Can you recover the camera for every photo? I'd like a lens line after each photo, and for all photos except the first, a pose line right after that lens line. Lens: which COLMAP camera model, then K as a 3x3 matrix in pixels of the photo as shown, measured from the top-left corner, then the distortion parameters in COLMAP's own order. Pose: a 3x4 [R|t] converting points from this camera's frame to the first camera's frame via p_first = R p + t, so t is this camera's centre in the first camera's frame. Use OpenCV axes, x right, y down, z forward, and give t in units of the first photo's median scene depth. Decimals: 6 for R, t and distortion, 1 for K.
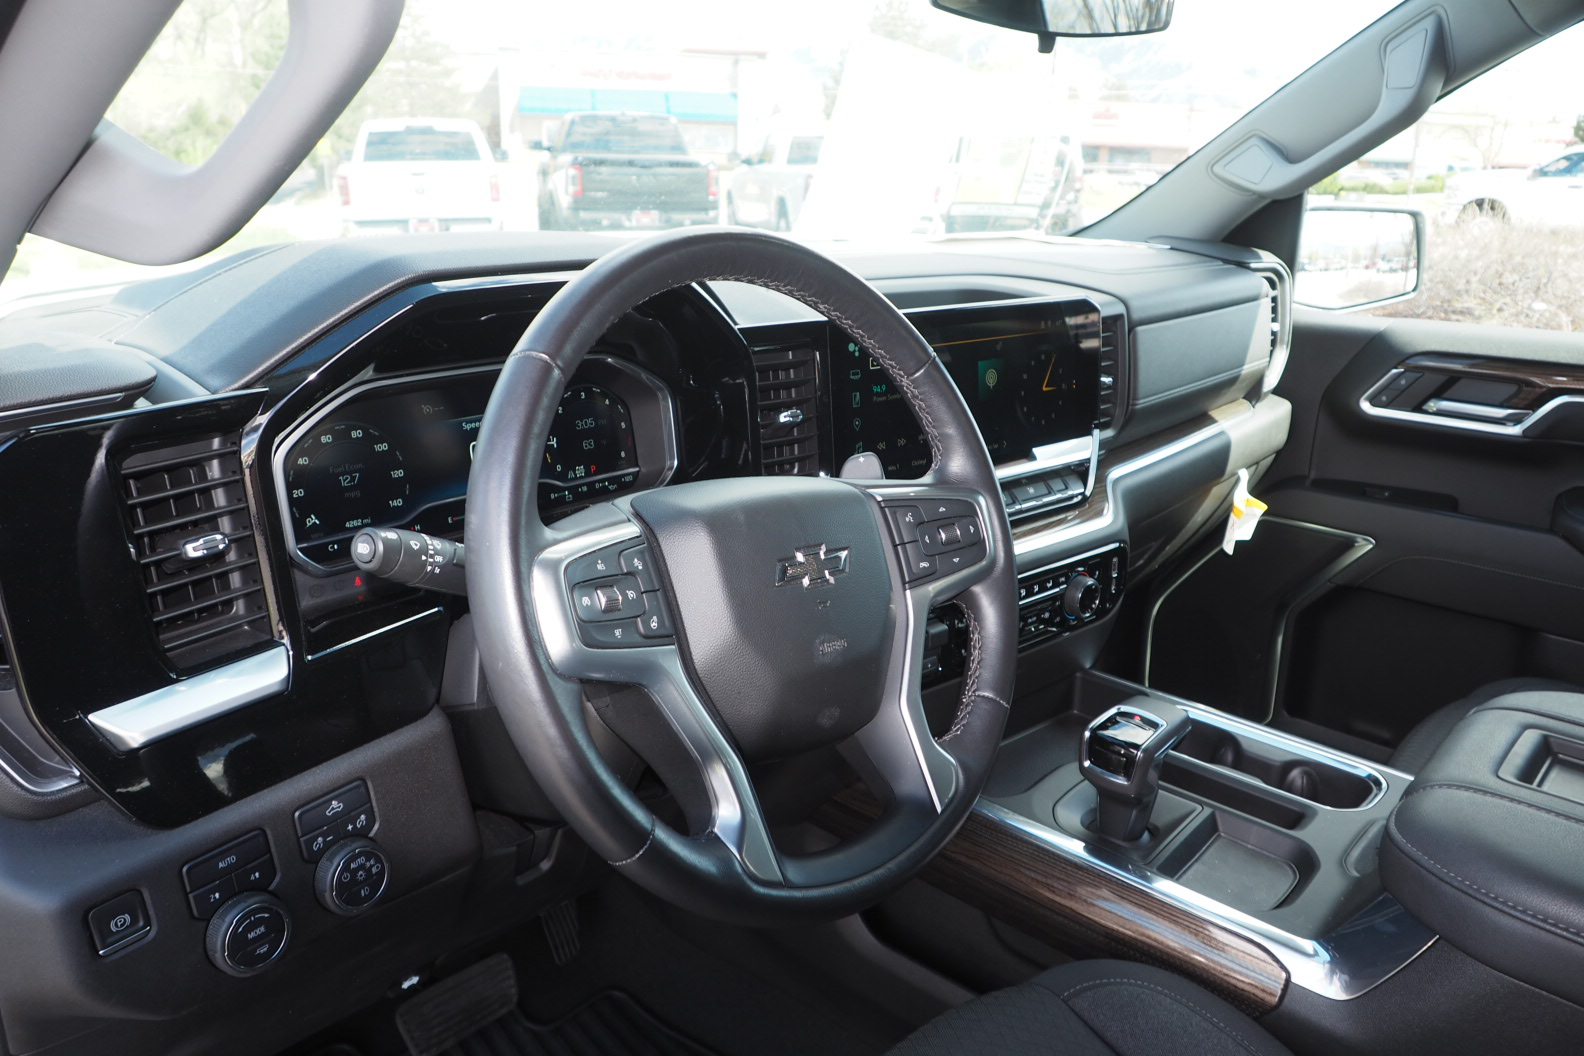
lens RADIAL K [[1169.2, 0, 813.5], [0, 1169.2, 554.3], [0, 0, 1]] dist [-0.030929, 0.010199]
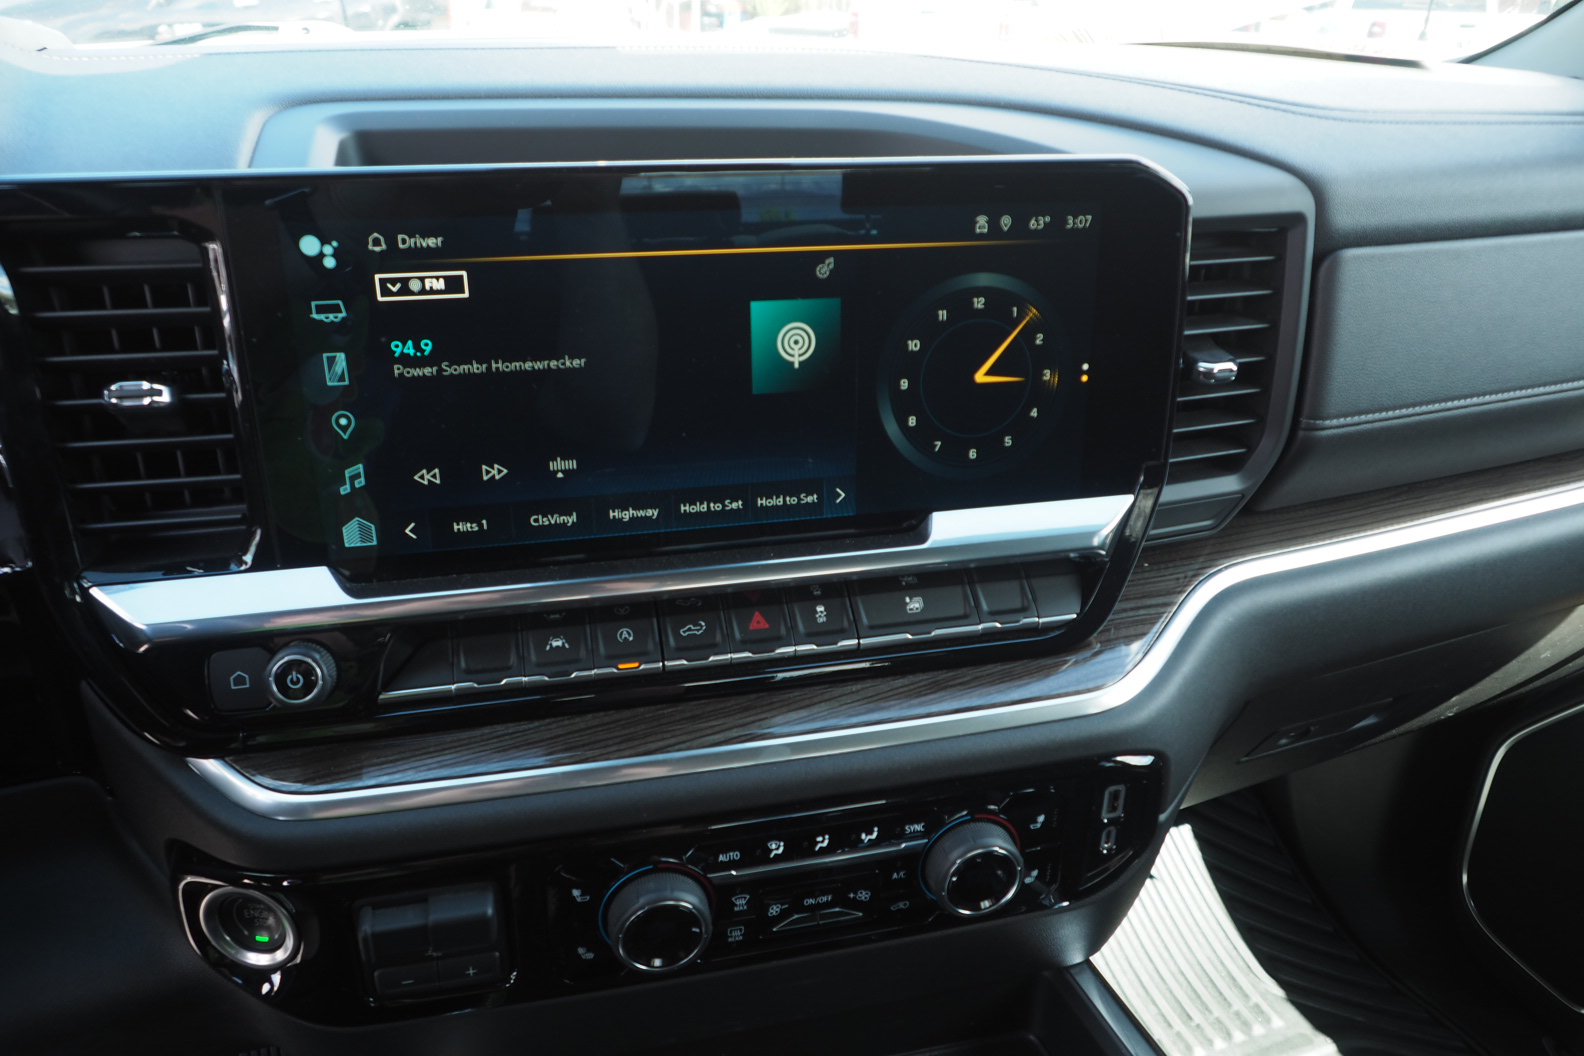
lens RADIAL K [[1169.2, 0, 813.5], [0, 1169.2, 554.3], [0, 0, 1]] dist [-0.030929, 0.010199]
pose [[0.889693, 0.192746, -0.413877, 0.265097], [-0.145657, 0.978974, 0.142804, -0.104219], [0.432700, -0.066767, 0.899062, 0.466505]]
